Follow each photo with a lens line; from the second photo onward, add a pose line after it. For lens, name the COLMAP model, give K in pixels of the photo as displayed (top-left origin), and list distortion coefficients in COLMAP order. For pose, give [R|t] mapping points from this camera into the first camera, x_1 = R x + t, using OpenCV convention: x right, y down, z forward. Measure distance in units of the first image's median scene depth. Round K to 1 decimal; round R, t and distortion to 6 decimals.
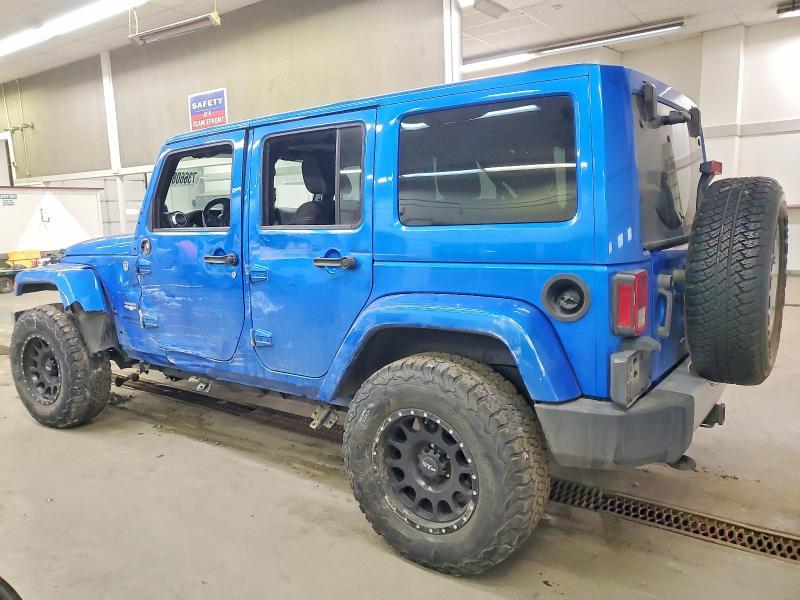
lens RADIAL K [[593.9, 0, 387.0], [0, 593.9, 297.2], [0, 0, 1]] dist [0.032965, -0.004799]
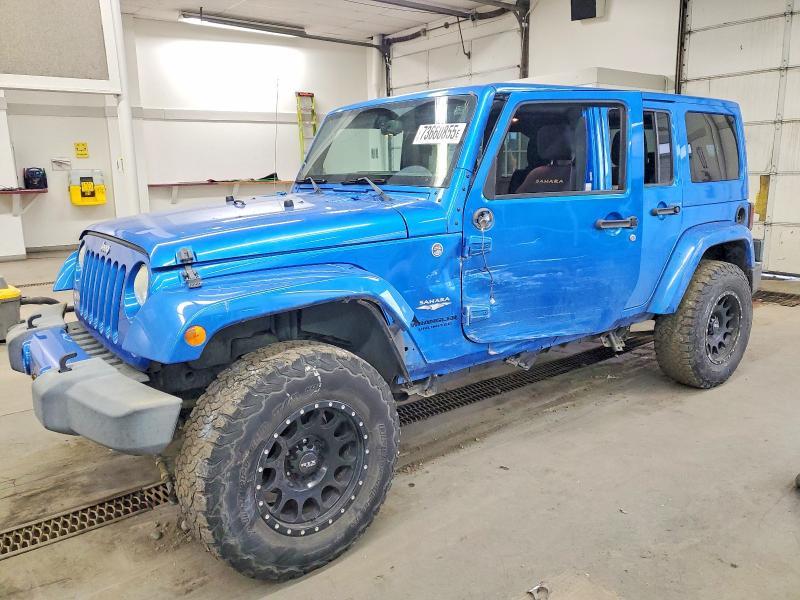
lens RADIAL K [[593.9, 0, 387.0], [0, 593.9, 297.2], [0, 0, 1]] dist [0.032965, -0.004799]
pose [[0.306957, -0.171699, 0.936107, -1.171535], [0.142655, 0.980780, 0.133115, -0.103409], [-0.940971, 0.092680, 0.325552, 0.859779]]
